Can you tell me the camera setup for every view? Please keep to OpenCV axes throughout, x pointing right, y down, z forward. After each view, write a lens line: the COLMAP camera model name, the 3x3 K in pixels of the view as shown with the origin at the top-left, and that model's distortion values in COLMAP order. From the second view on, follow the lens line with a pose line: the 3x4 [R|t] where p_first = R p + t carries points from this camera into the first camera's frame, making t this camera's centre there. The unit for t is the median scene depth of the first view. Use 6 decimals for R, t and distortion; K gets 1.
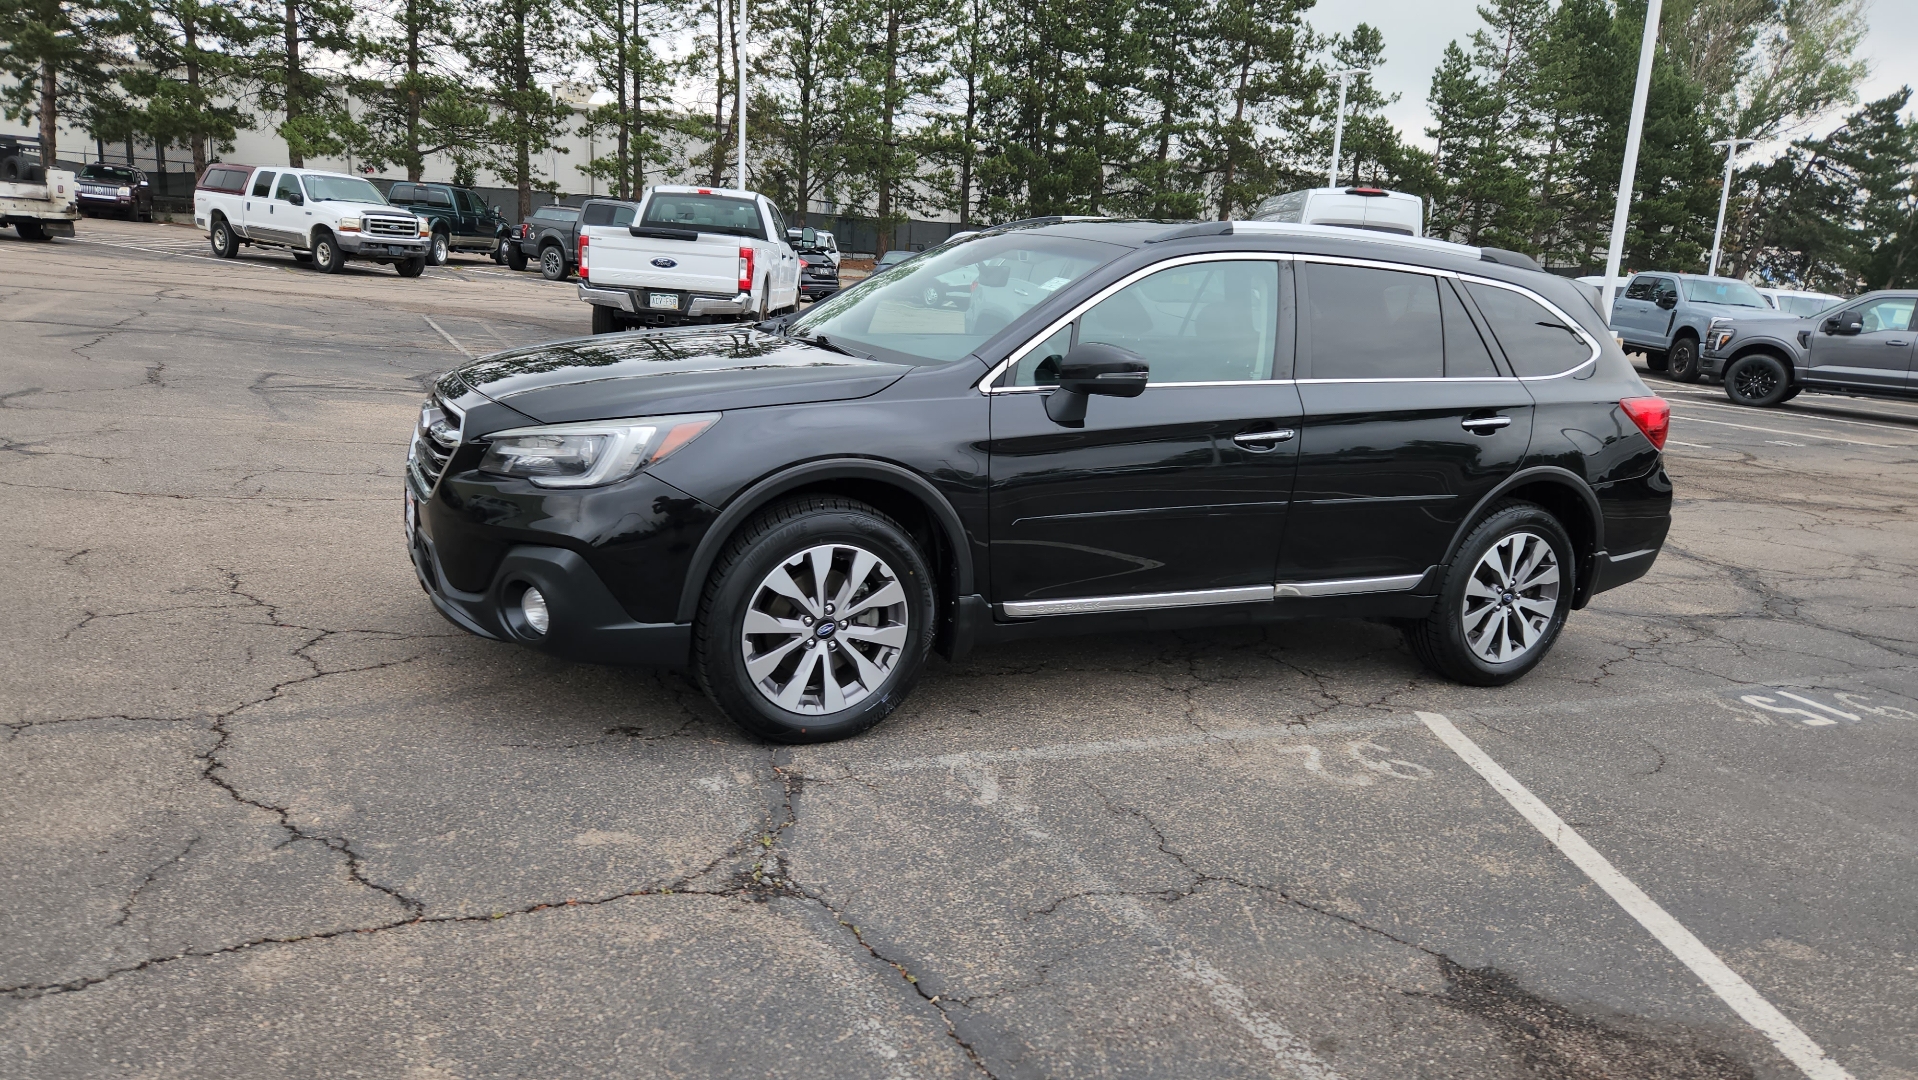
lens RADIAL K [[1281.7, 0, 931.3], [0, 1281.7, 538.6], [0, 0, 1]] dist [0.072575, -0.058963]
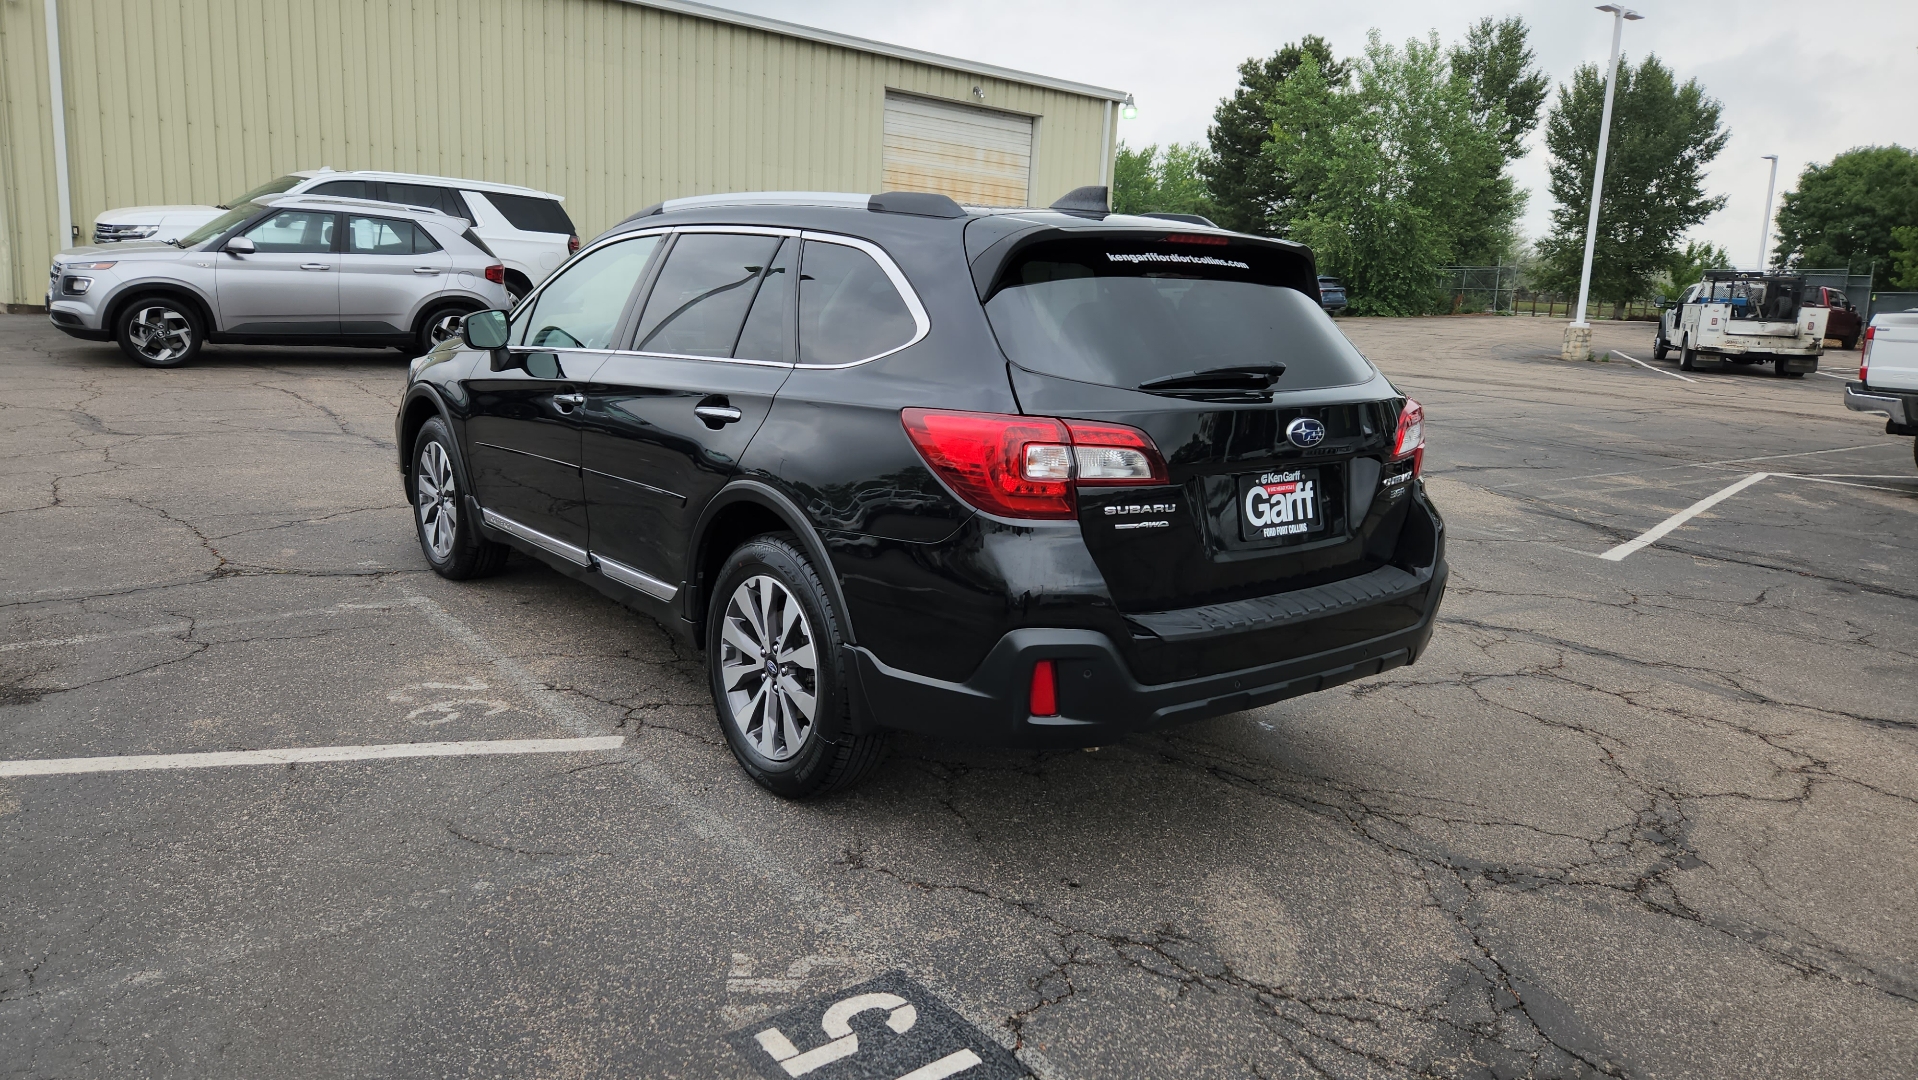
lens RADIAL K [[1281.7, 0, 926.3], [0, 1281.7, 542.4], [0, 0, 1]] dist [0.072575, -0.058963]
pose [[0.200175, 0.119619, -0.972431, 0.118348], [-0.234105, 0.969609, 0.071081, -0.009556], [0.951380, 0.213422, 0.222095, 0.093571]]
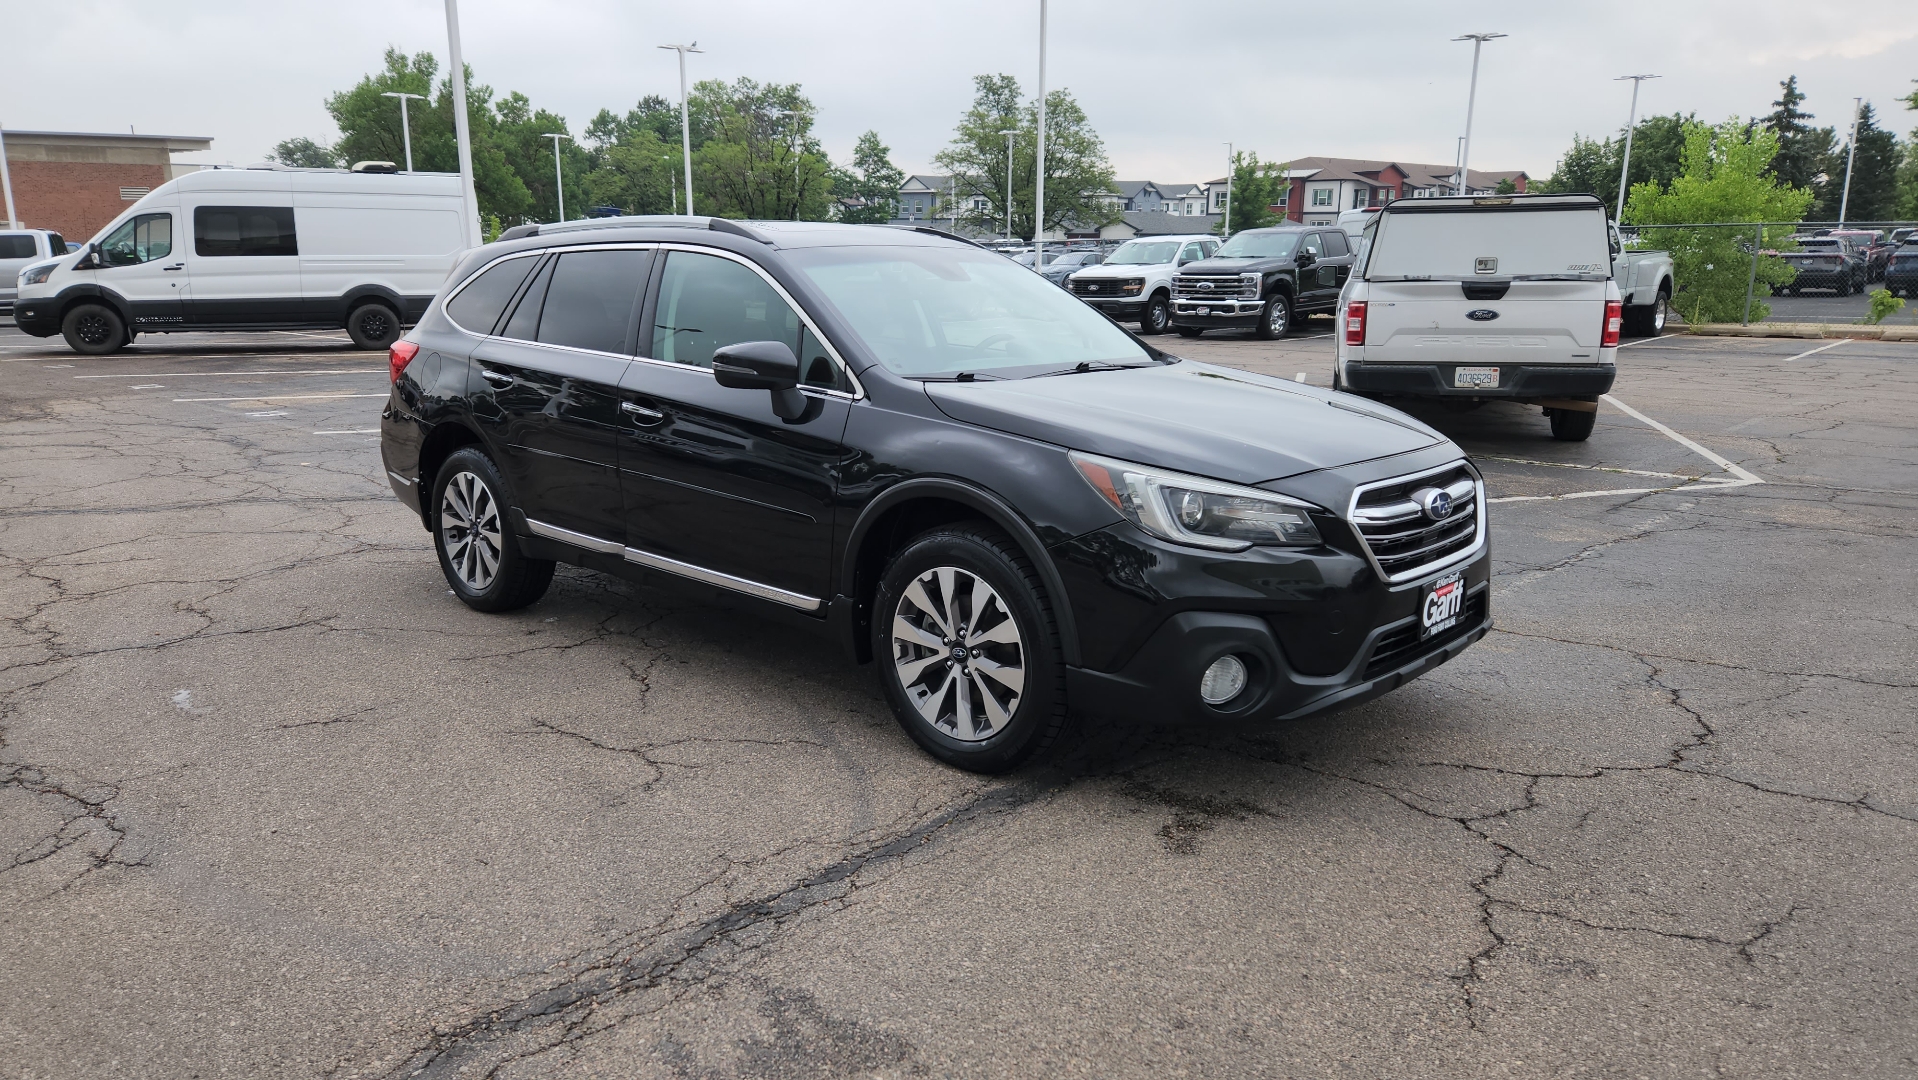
lens RADIAL K [[1281.7, 0, 925.5], [0, 1281.7, 525.1], [0, 0, 1]] dist [0.072575, -0.058963]
pose [[-0.353298, -0.265080, 0.897169, -0.088935], [0.174911, 0.923387, 0.341705, -0.036888], [-0.919014, 0.277648, -0.279866, 0.130032]]
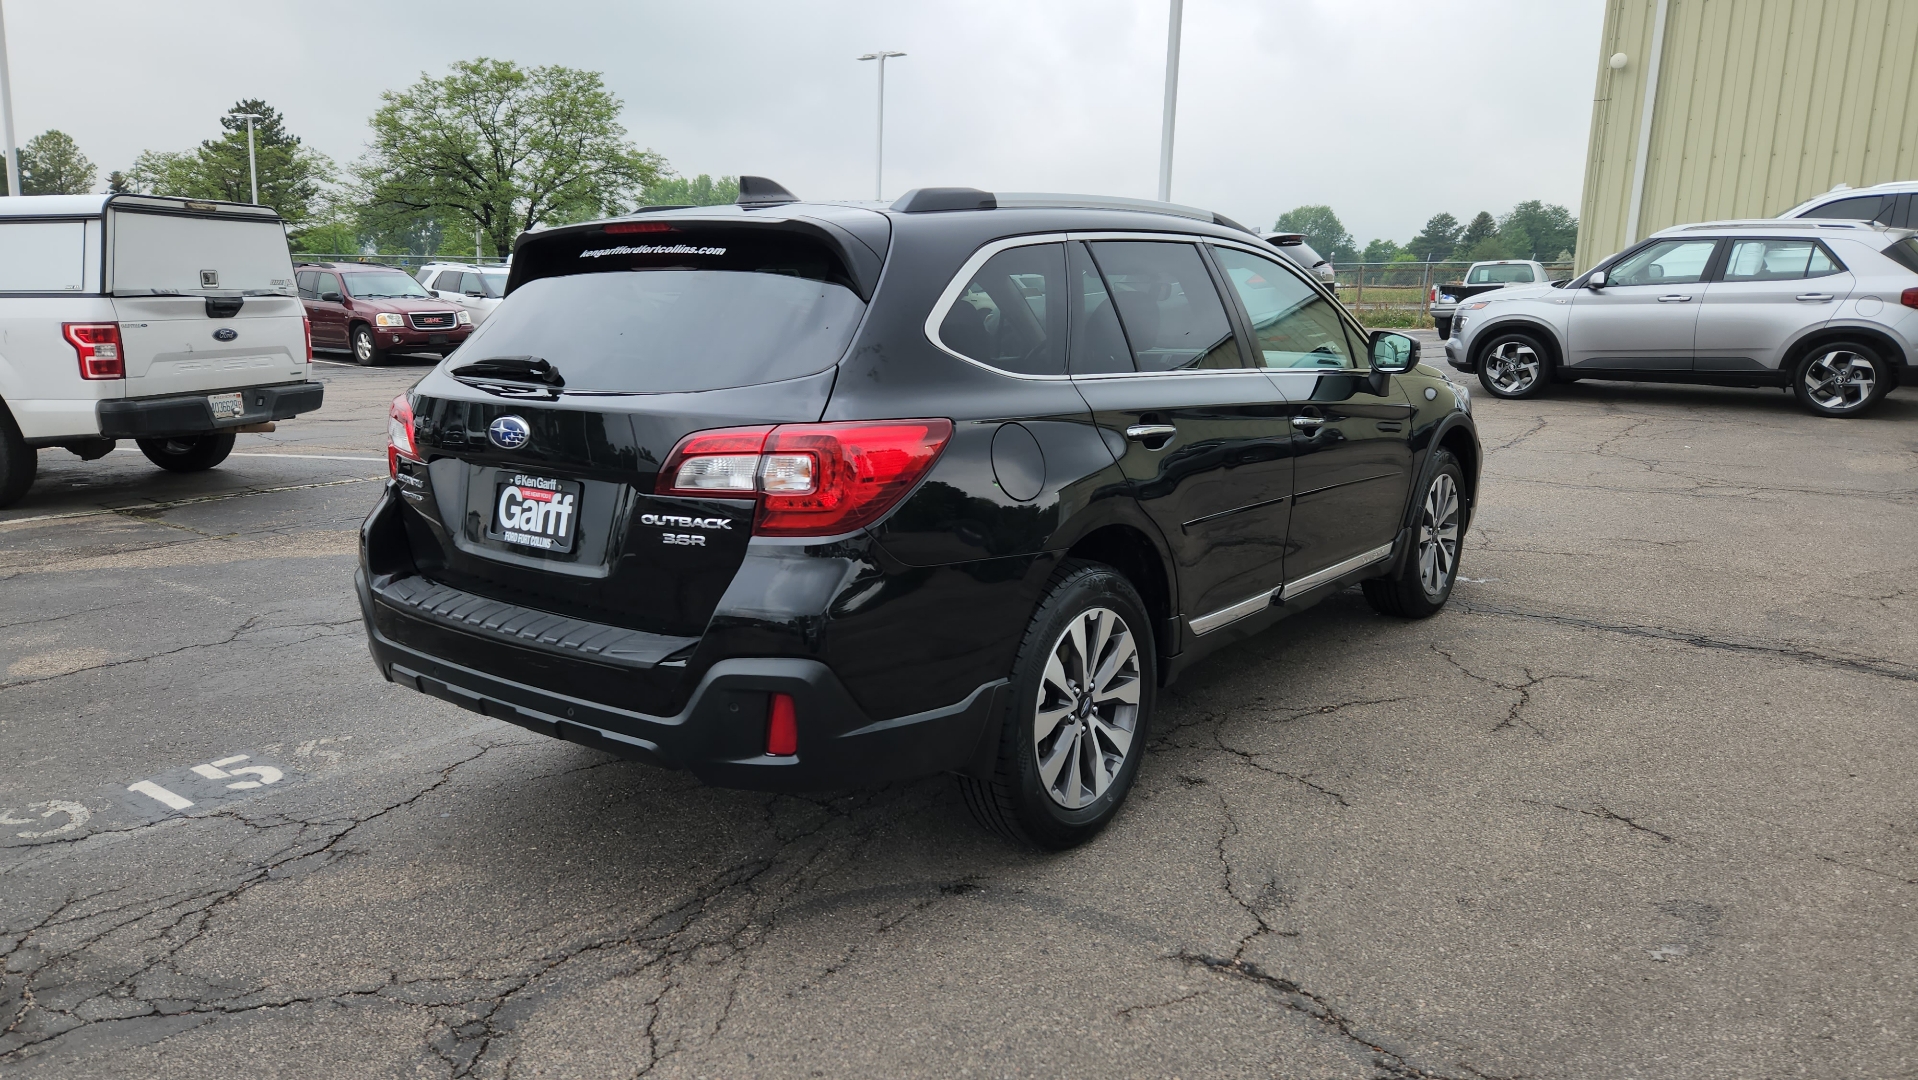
lens RADIAL K [[1281.7, 0, 923.6], [0, 1281.7, 520.5], [0, 0, 1]] dist [0.072575, -0.058963]
pose [[-0.898840, -0.005813, -0.438238, 0.066859], [-0.166095, 0.929844, 0.328333, -0.033854], [0.405584, 0.367908, -0.836747, 0.184580]]
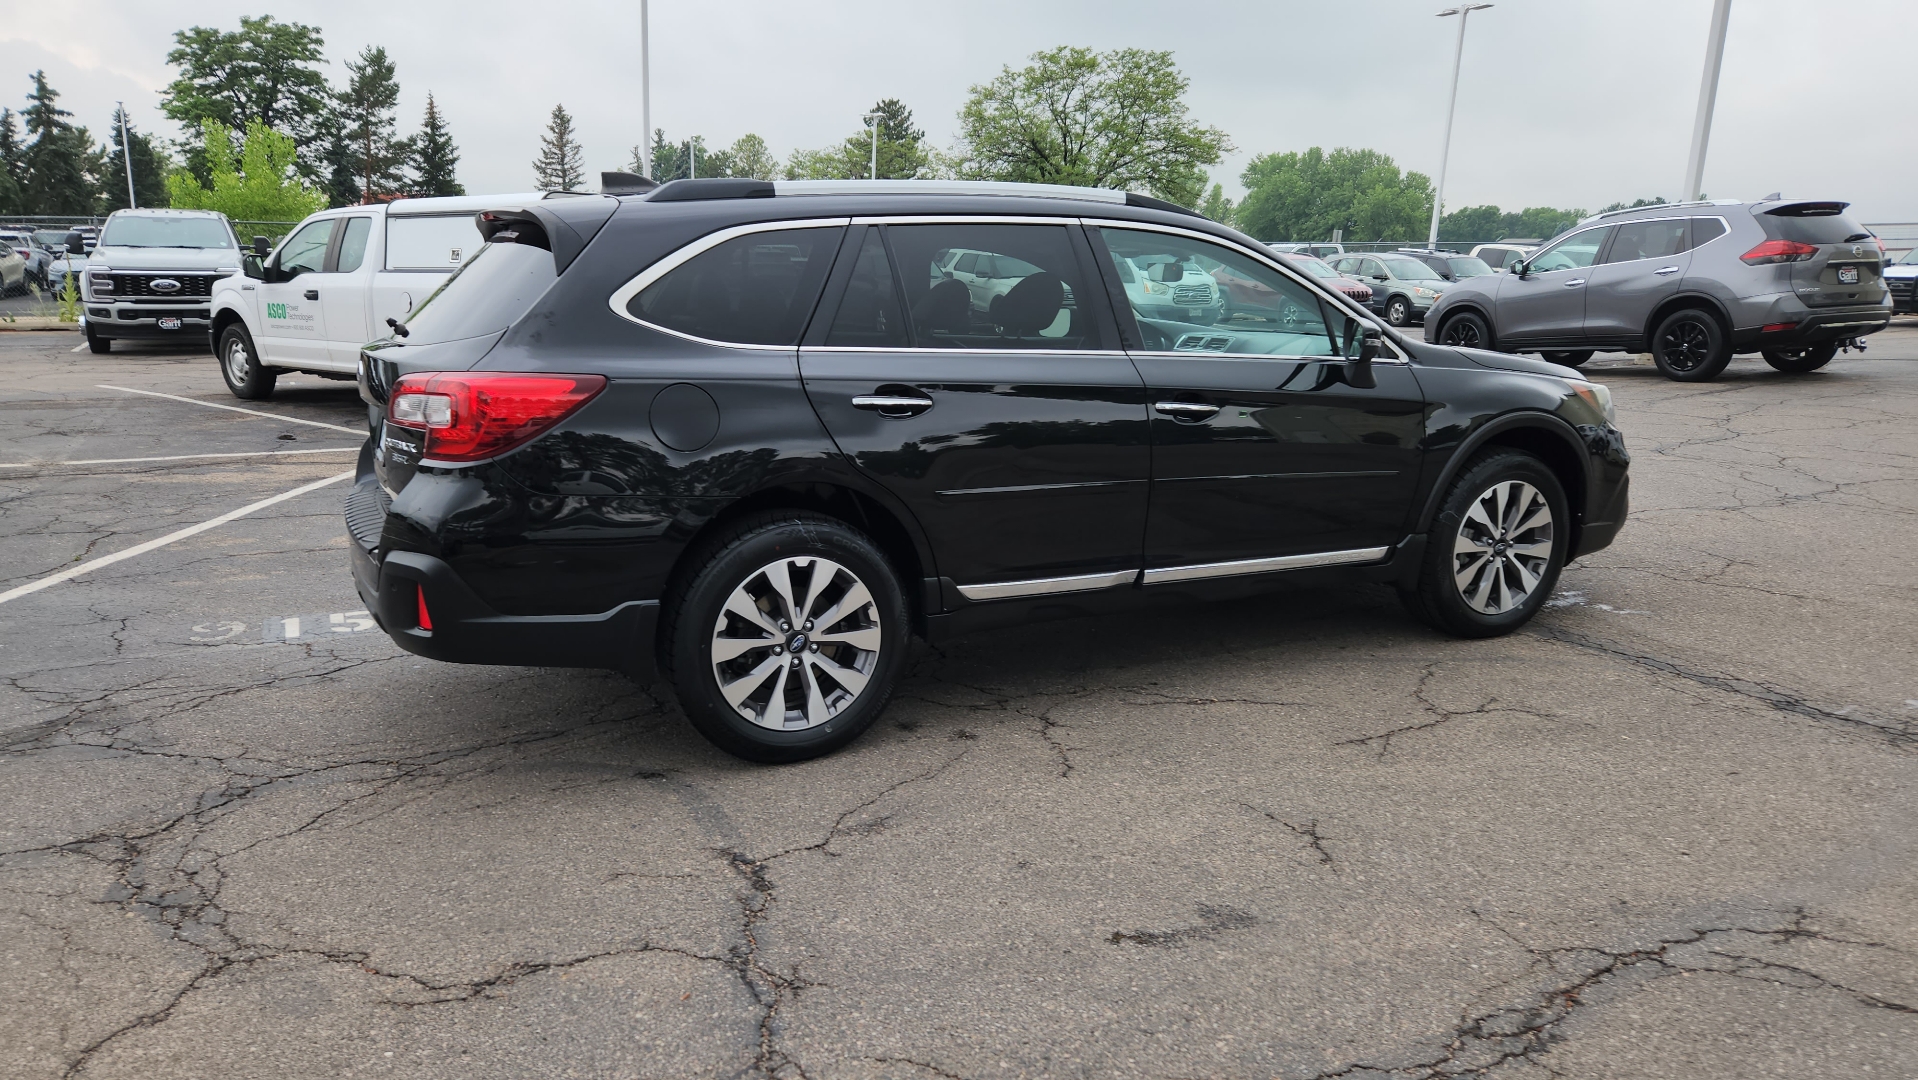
lens RADIAL K [[1281.7, 0, 926.4], [0, 1281.7, 547.0], [0, 0, 1]] dist [0.072575, -0.058963]
pose [[-0.996047, -0.087726, -0.013950, 0.023360], [-0.085531, 0.904765, 0.417234, -0.041503], [-0.023981, 0.416778, -0.908692, 0.201627]]
